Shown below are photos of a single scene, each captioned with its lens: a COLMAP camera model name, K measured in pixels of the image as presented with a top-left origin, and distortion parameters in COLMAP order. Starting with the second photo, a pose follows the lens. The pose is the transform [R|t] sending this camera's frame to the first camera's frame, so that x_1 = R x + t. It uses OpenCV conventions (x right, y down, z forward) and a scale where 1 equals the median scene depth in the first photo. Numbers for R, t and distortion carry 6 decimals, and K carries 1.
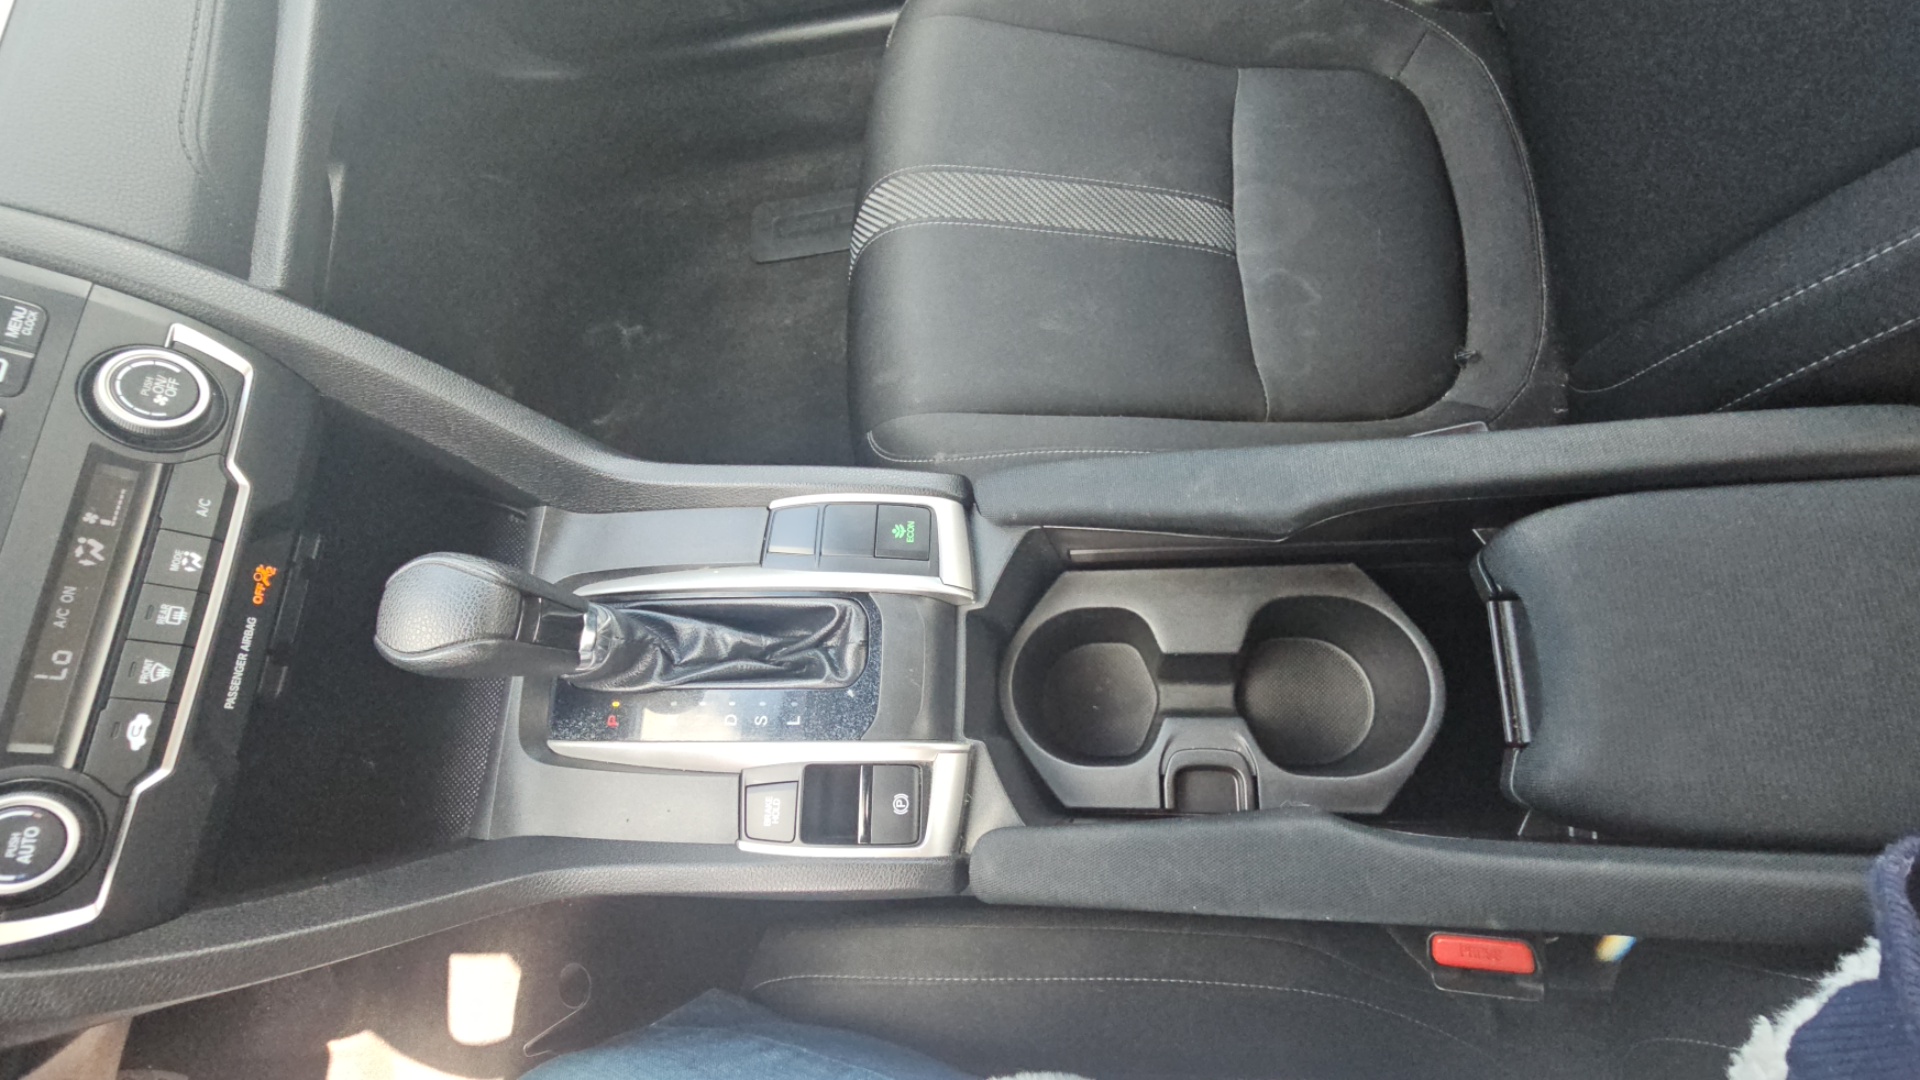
lens RADIAL K [[869.2, 0, 984.3], [0, 869.2, 545.1], [0, 0, 1]] dist [0.002156, -0.003708]
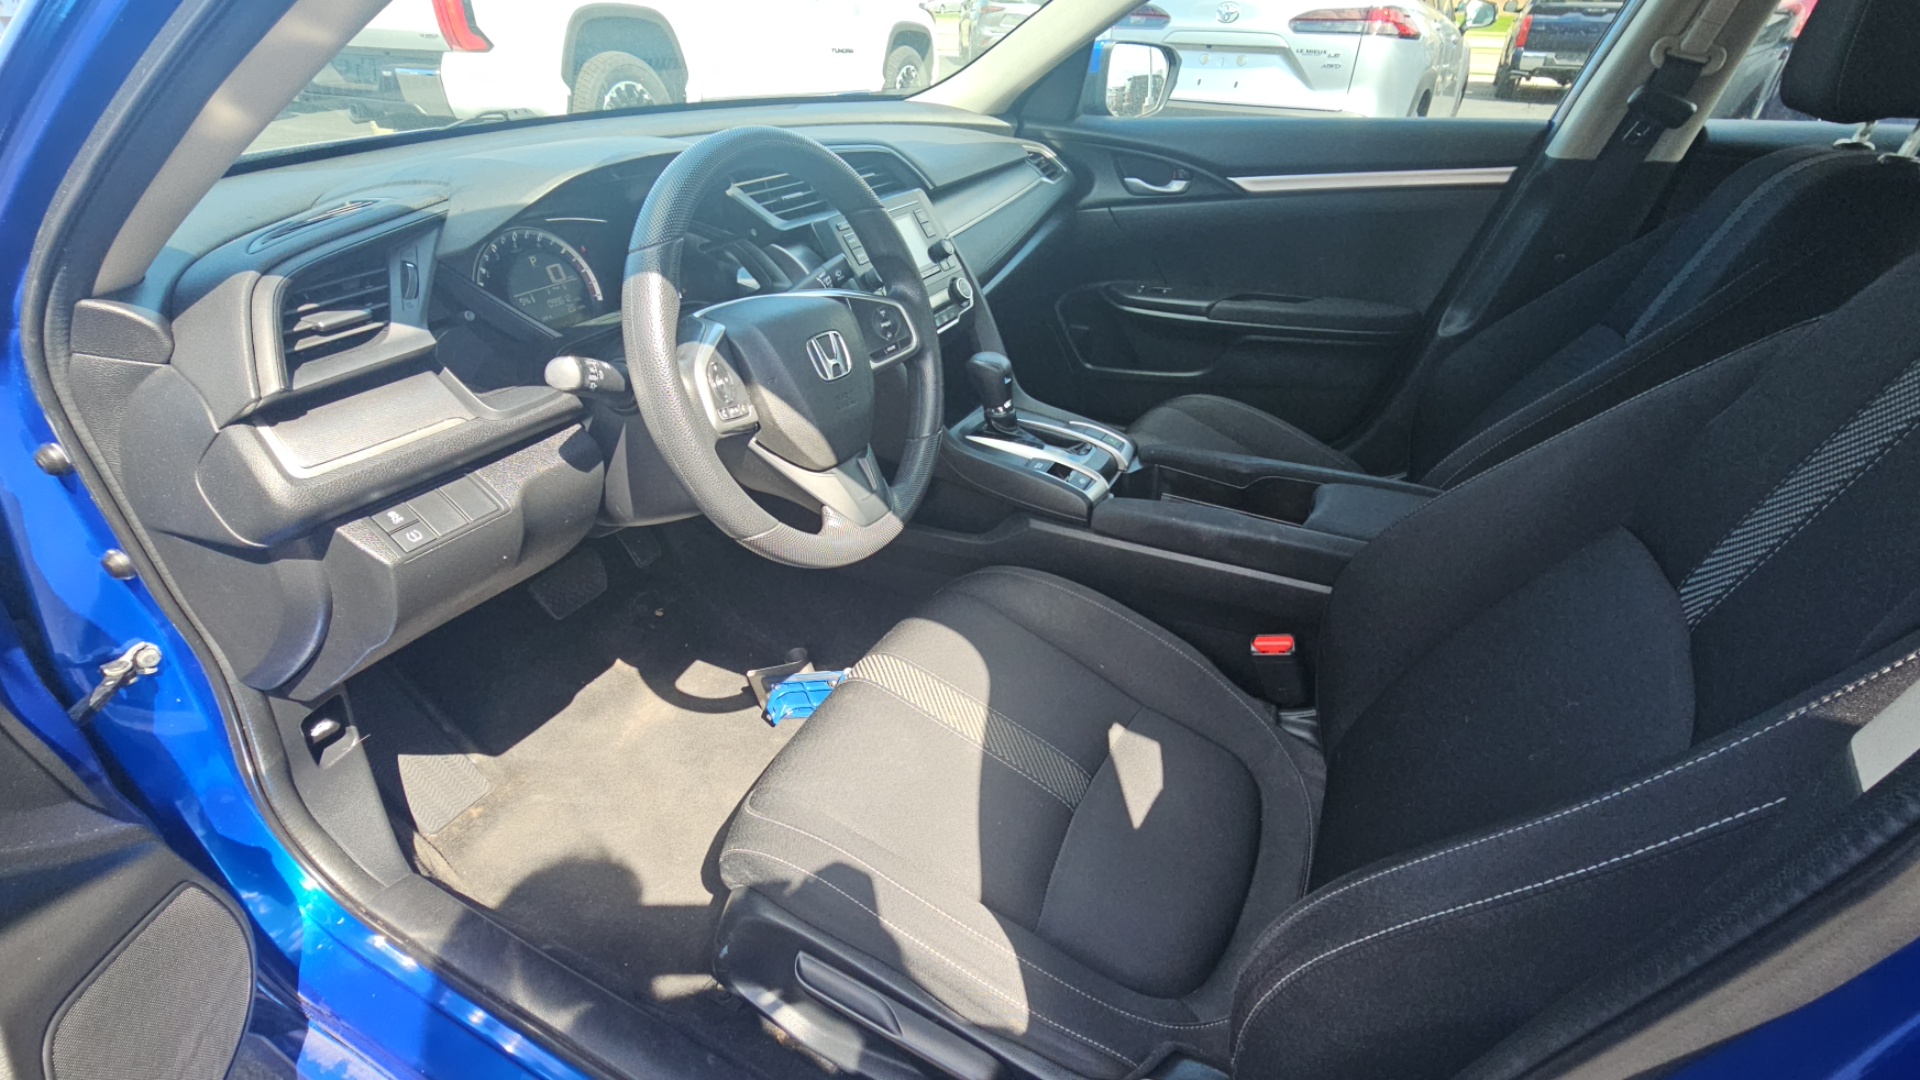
lens RADIAL K [[860.9, 0, 979.1], [0, 860.9, 546.0], [0, 0, 1]] dist [0.007705, -0.006099]
pose [[0.888104, 0.396750, -0.232079, 0.407634], [-0.453836, 0.676902, -0.579514, 2.643934], [-0.072828, 0.619994, 0.781219, -1.202862]]
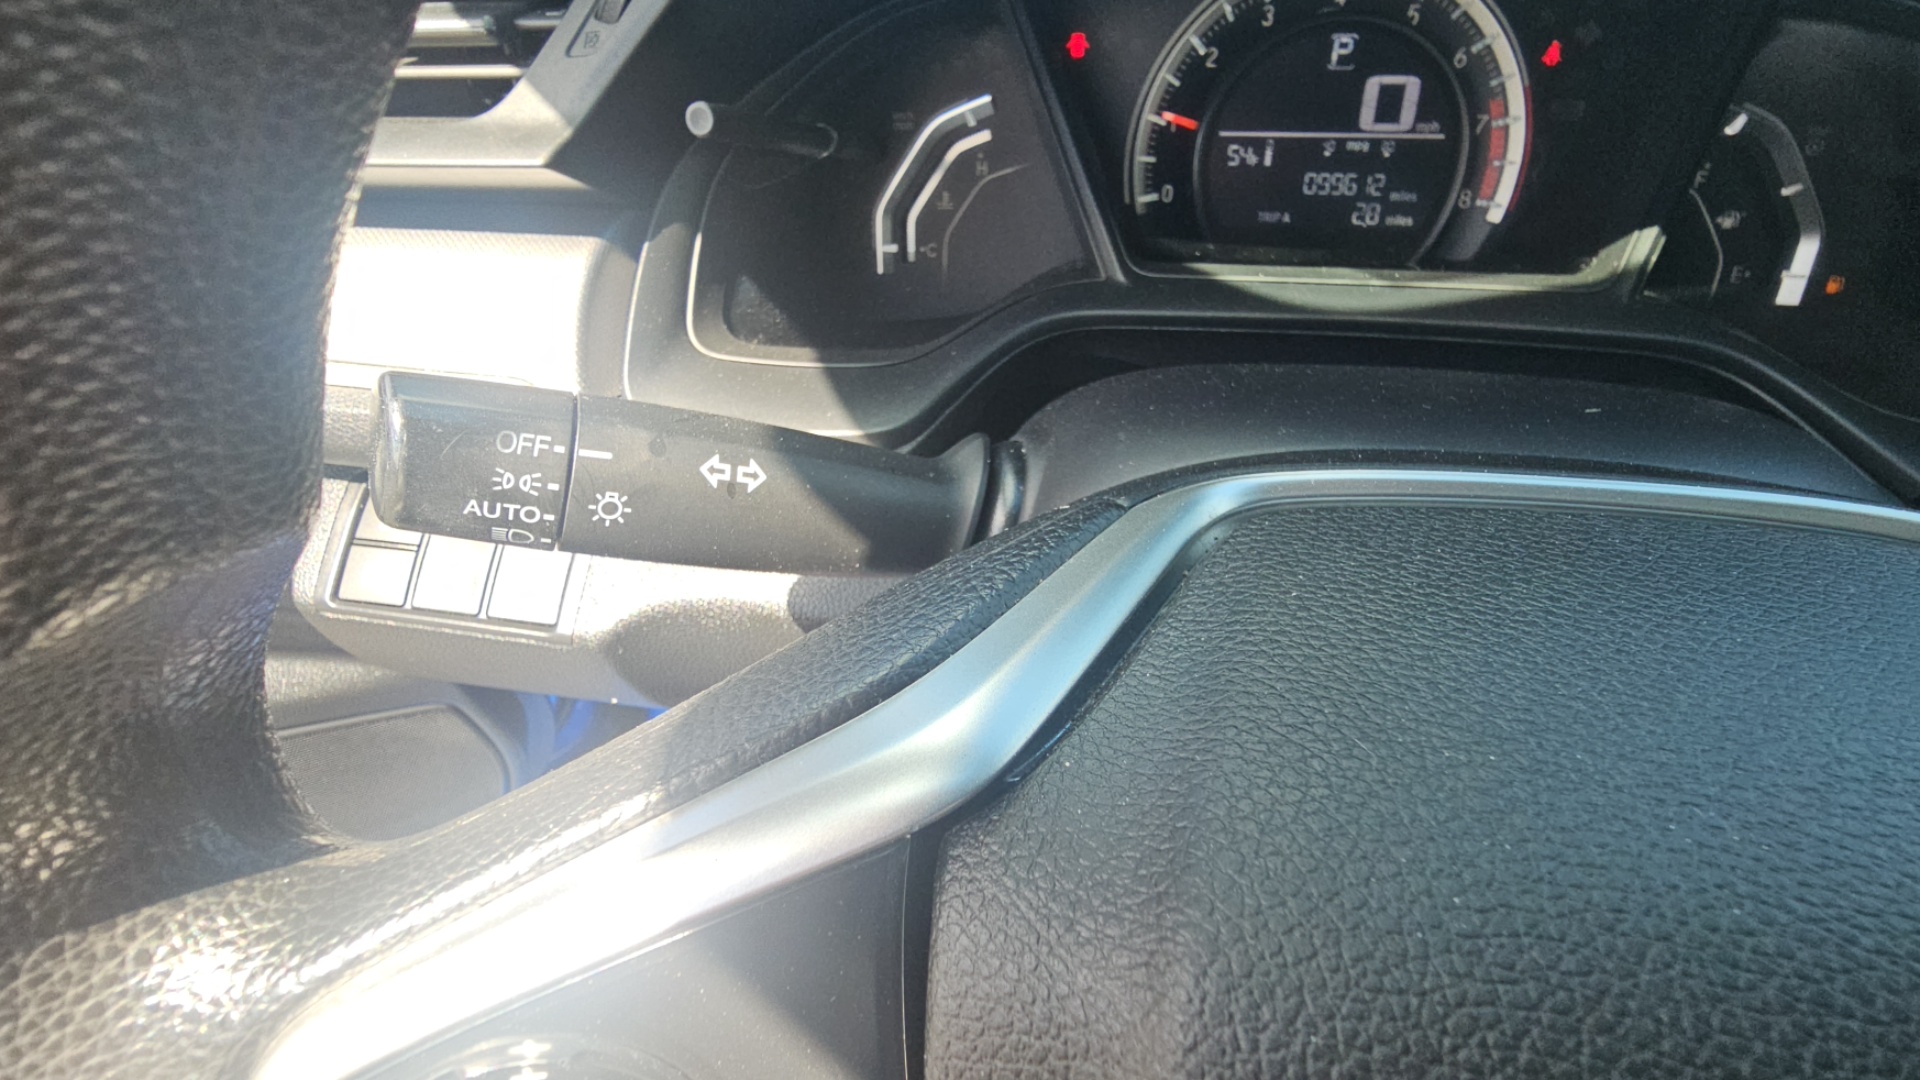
lens RADIAL K [[868.5, 0, 978.8], [0, 868.5, 542.3], [0, 0, 1]] dist [0.013124, -0.011395]
pose [[-0.126972, 0.780287, -0.612398, -0.776001], [-0.933667, 0.114422, 0.339373, 1.216782], [0.334880, 0.614866, 0.713999, -0.020608]]
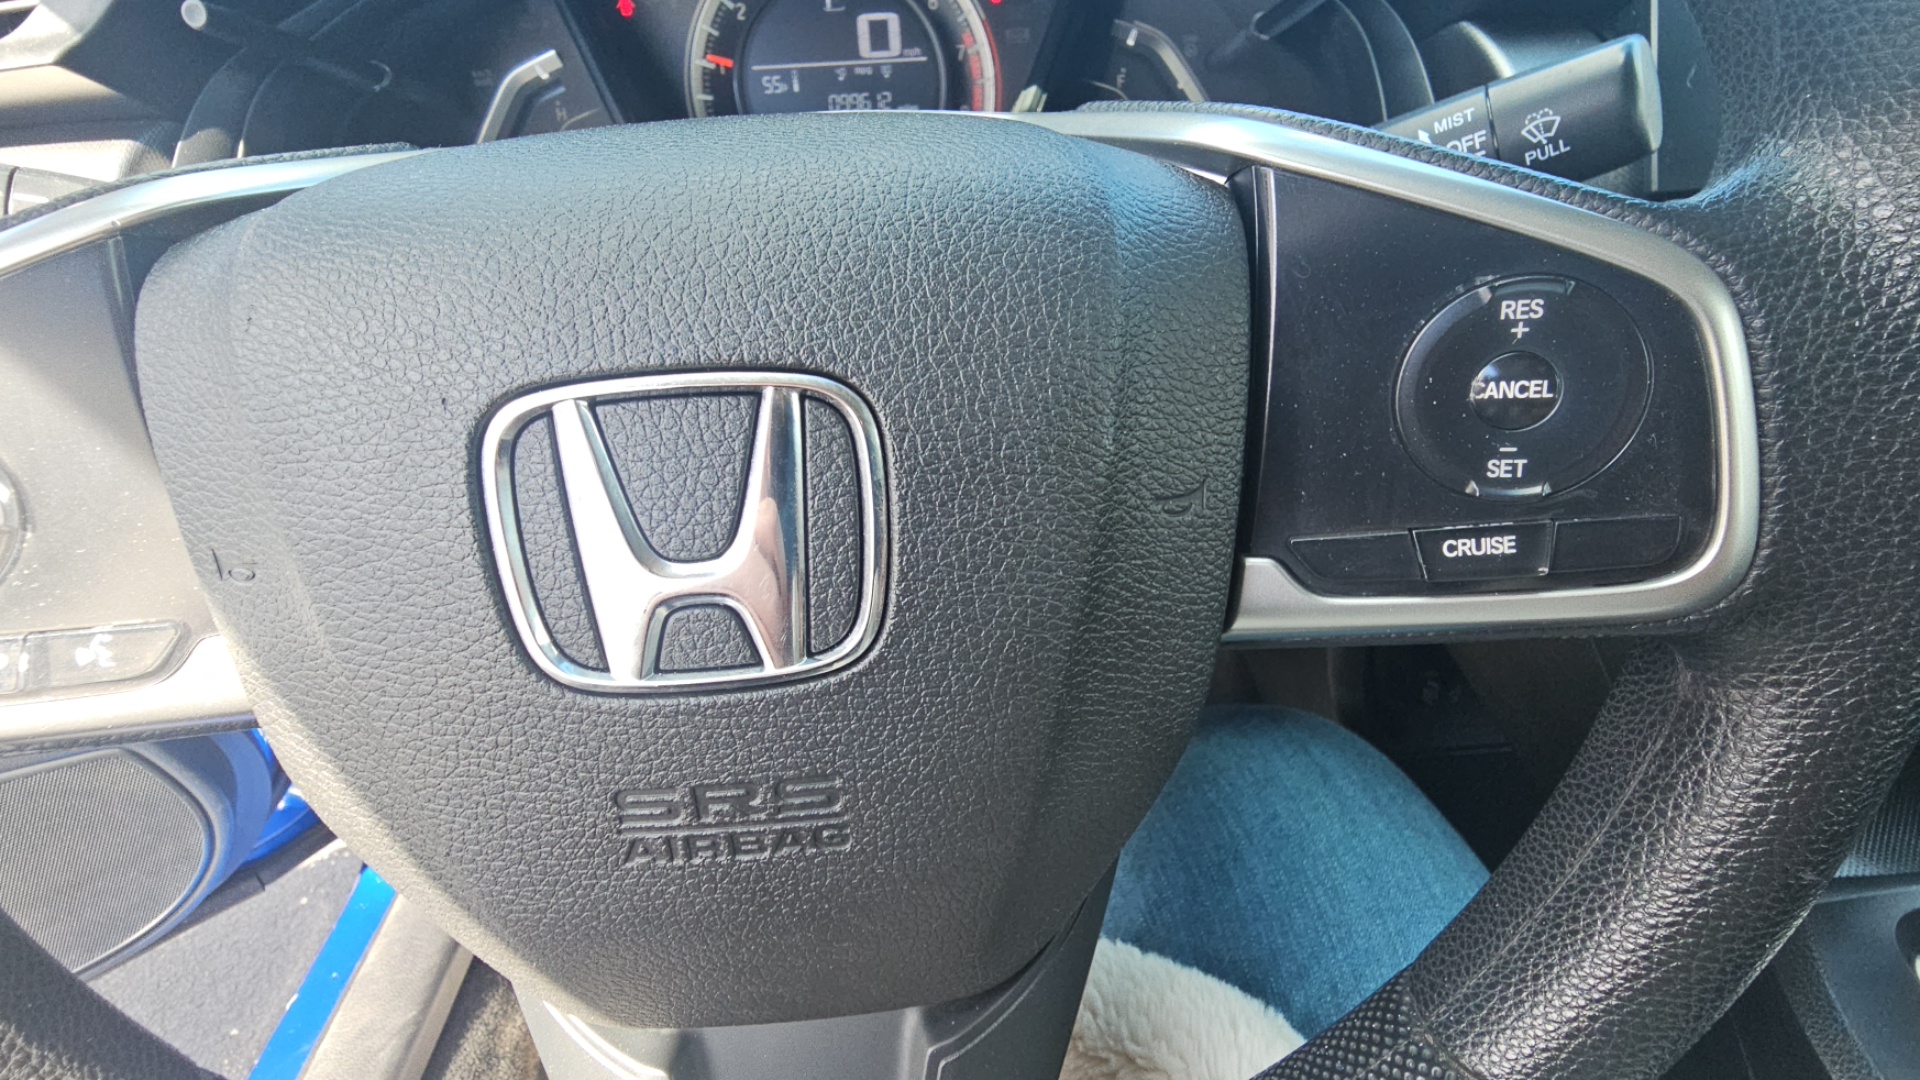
lens RADIAL K [[868.5, 0, 978.8], [0, 868.5, 542.3], [0, 0, 1]] dist [0.013124, -0.011395]
pose [[0.100039, 0.726444, -0.679906, -0.462093], [-0.948435, 0.276185, 0.155540, 0.945641], [0.300771, 0.629286, 0.716614, 0.135443]]
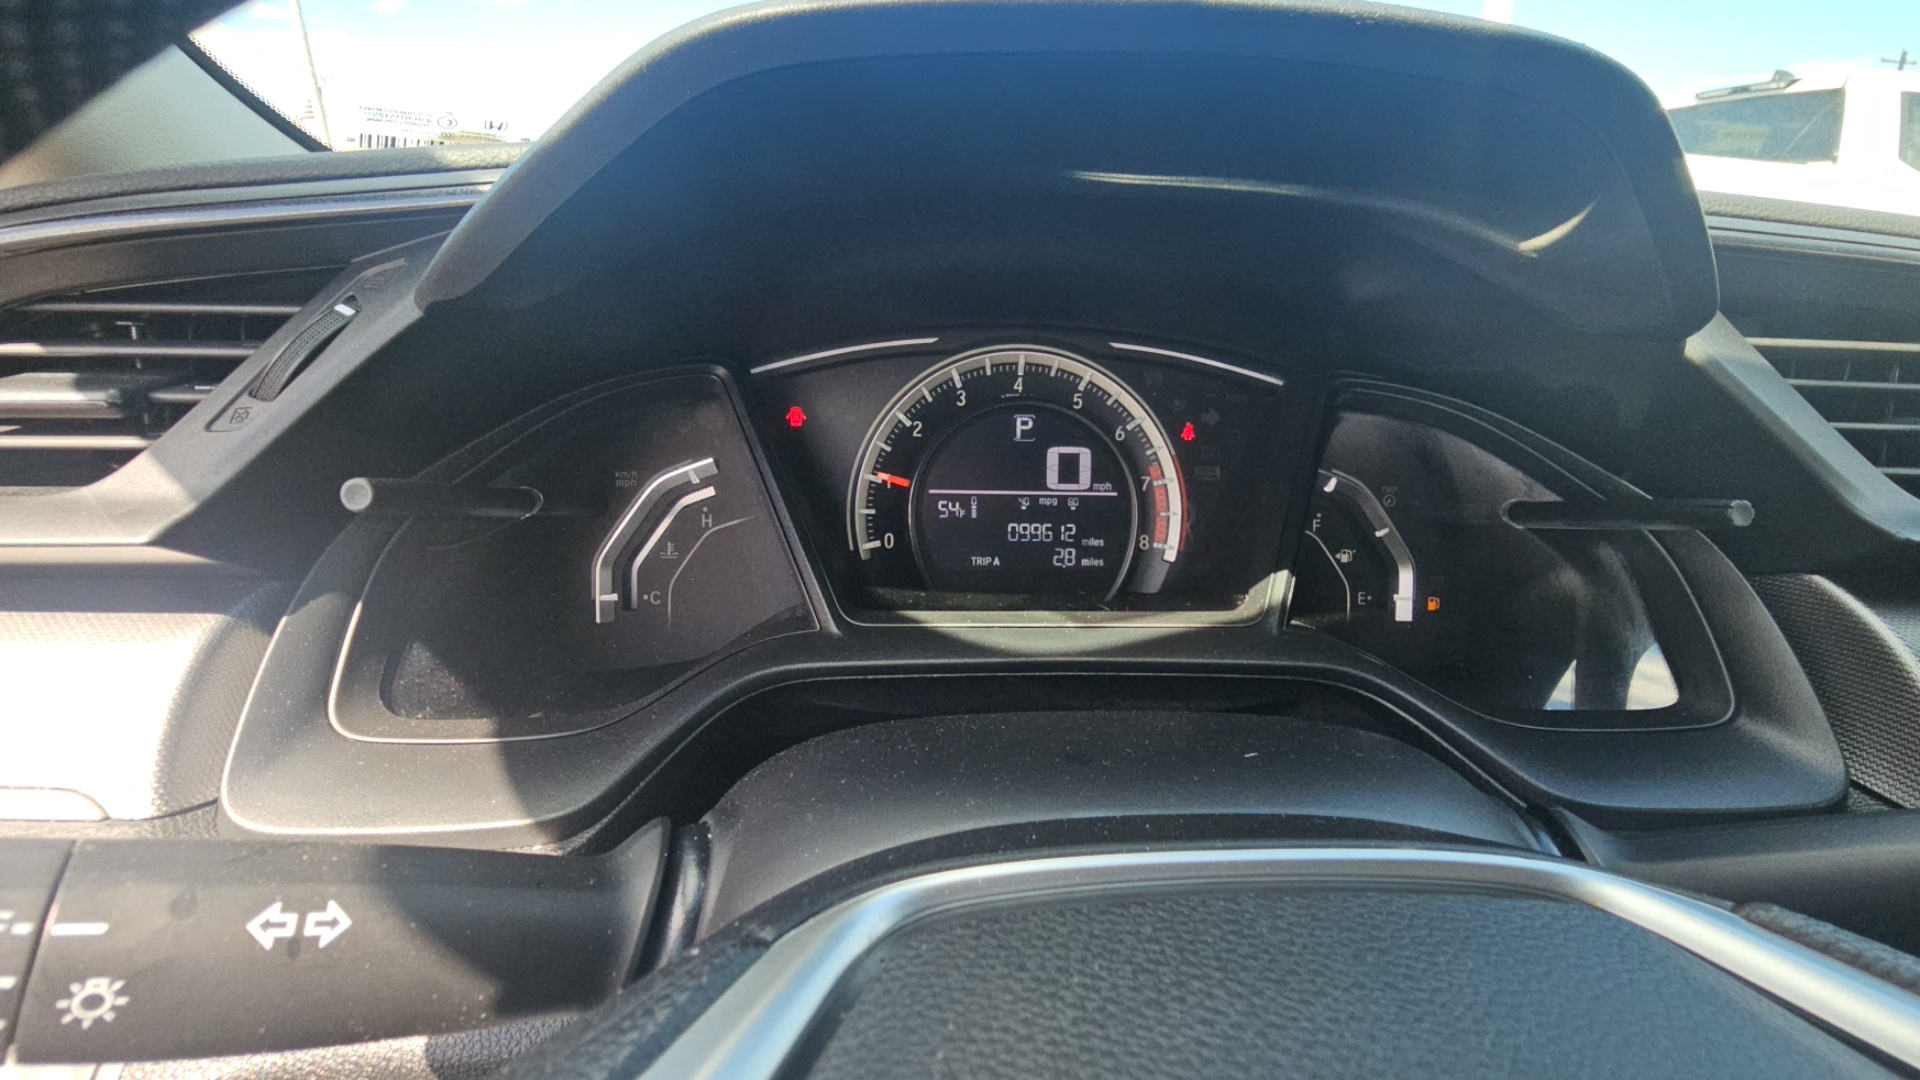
lens RADIAL K [[860.9, 0, 979.1], [0, 860.9, 546.0], [0, 0, 1]] dist [0.007705, -0.006099]
pose [[0.096716, 0.528508, -0.843401, -0.825635], [-0.969730, 0.240920, 0.039767, 1.157456], [0.224209, 0.814025, 0.535810, -0.016216]]
